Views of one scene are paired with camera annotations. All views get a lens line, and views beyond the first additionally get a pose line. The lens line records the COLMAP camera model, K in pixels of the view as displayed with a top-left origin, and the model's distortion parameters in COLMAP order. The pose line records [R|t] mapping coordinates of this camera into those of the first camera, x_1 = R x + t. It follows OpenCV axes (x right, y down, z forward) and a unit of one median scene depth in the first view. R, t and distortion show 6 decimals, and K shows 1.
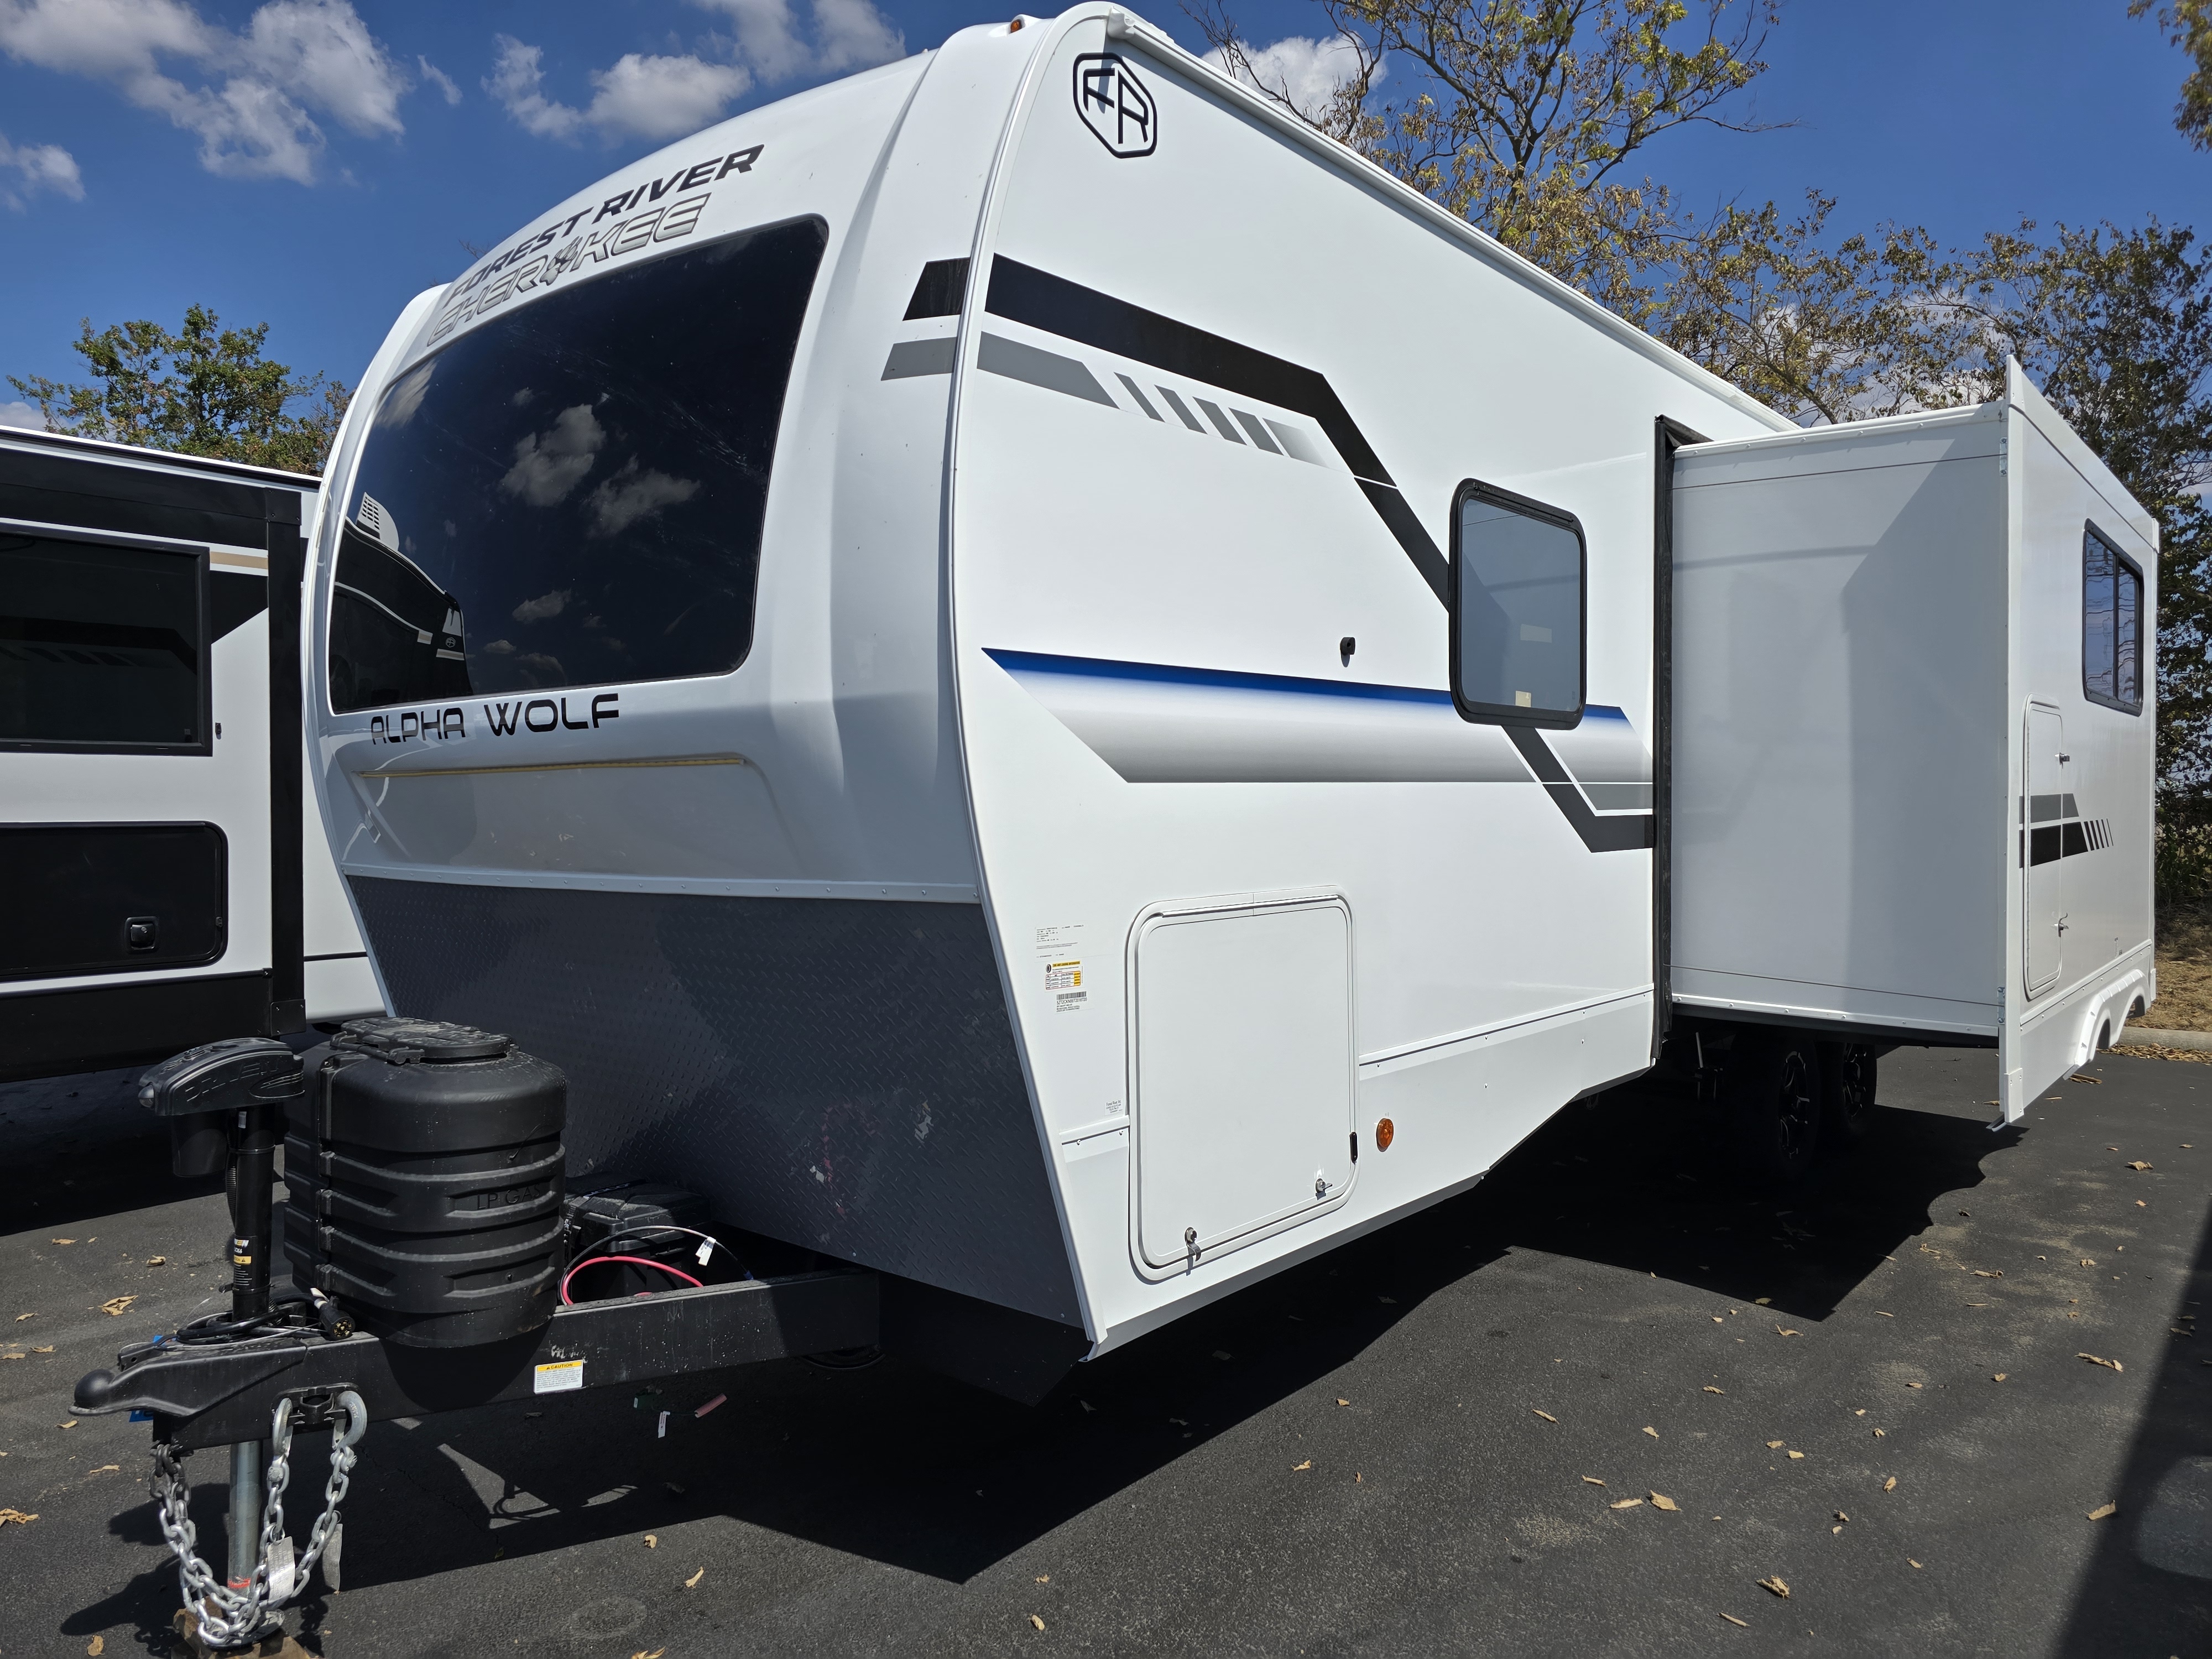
lens RADIAL K [[1508.5, 0, 1104.1], [0, 1508.5, 811.3], [0, 0, 1]] dist [0.008681, -0.002603]
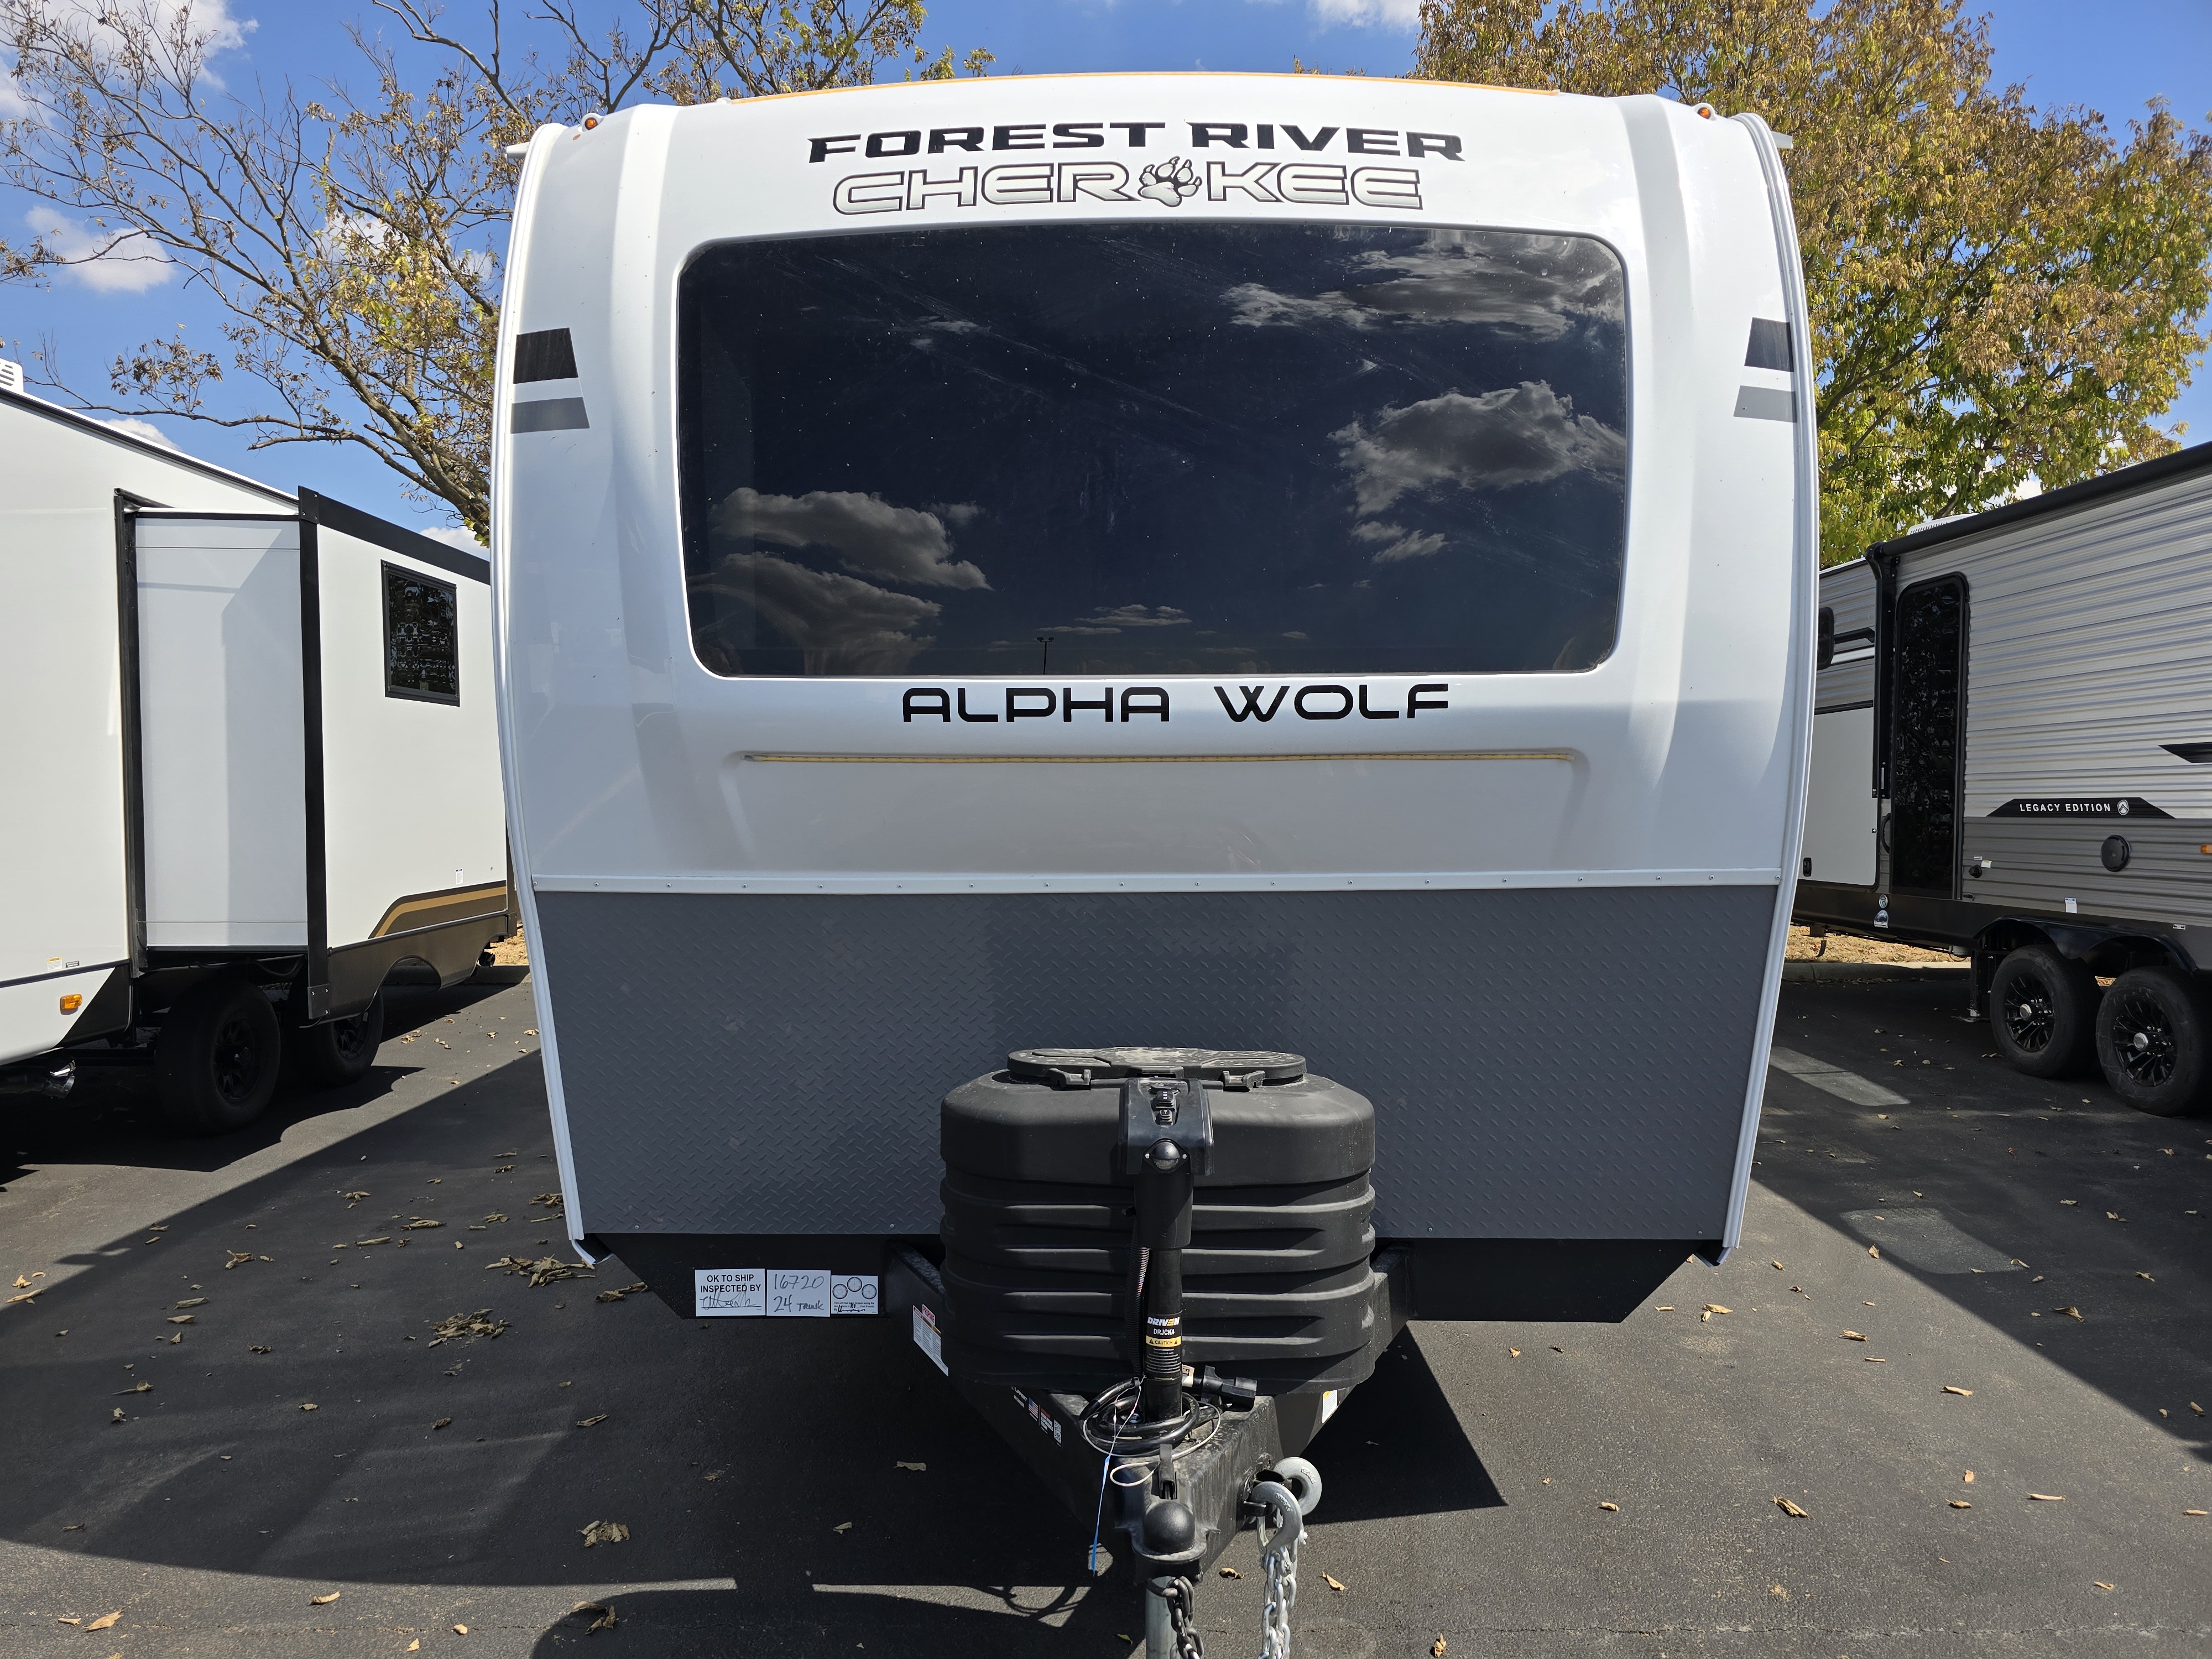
lens RADIAL K [[1508.5, 0, 1100.5], [0, 1508.5, 847.5], [0, 0, 1]] dist [0.008681, -0.002603]
pose [[0.768469, -0.021467, 0.639526, -1.060877], [0.003235, 0.999555, 0.029665, -0.001852], [-0.639878, -0.020728, 0.768197, 0.366486]]
